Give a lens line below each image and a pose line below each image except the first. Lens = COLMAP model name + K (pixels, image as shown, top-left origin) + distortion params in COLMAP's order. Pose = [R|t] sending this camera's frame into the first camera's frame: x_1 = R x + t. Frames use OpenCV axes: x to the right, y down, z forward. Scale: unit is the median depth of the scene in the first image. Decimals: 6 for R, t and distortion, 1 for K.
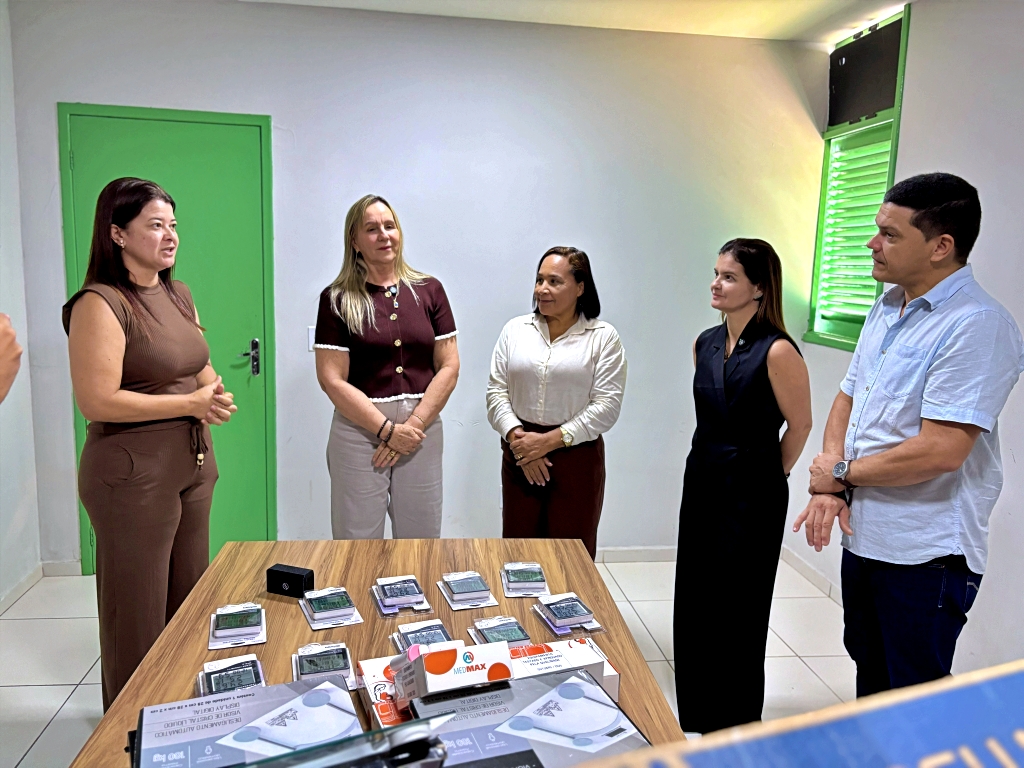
lens RADIAL K [[773.1, 0, 506.3], [0, 773.1, 395.0], [0, 0, 1]] dist [0.042392, -0.076594]
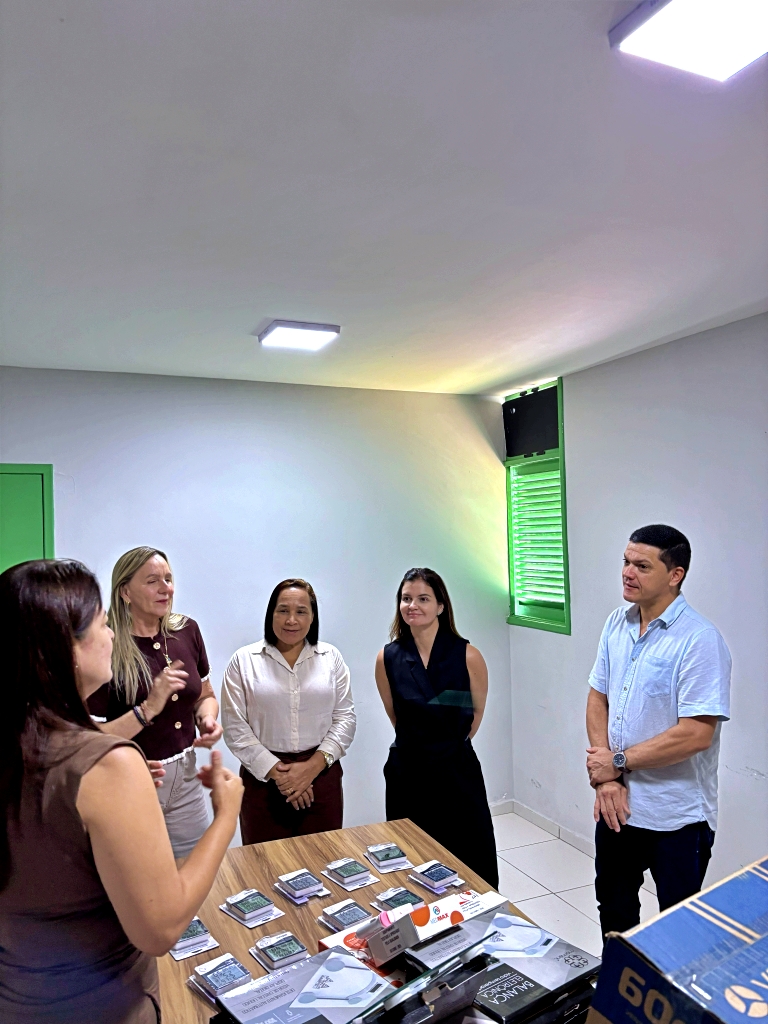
lens RADIAL K [[773.1, 0, 386.3], [0, 773.1, 528.7], [0, 0, 1]] dist [0.042392, -0.076594]
pose [[0.954277, -0.050418, 0.294642, -0.186516], [0.102687, 0.980981, -0.164718, -0.041808], [-0.280734, 0.187442, 0.941304, -0.153343]]
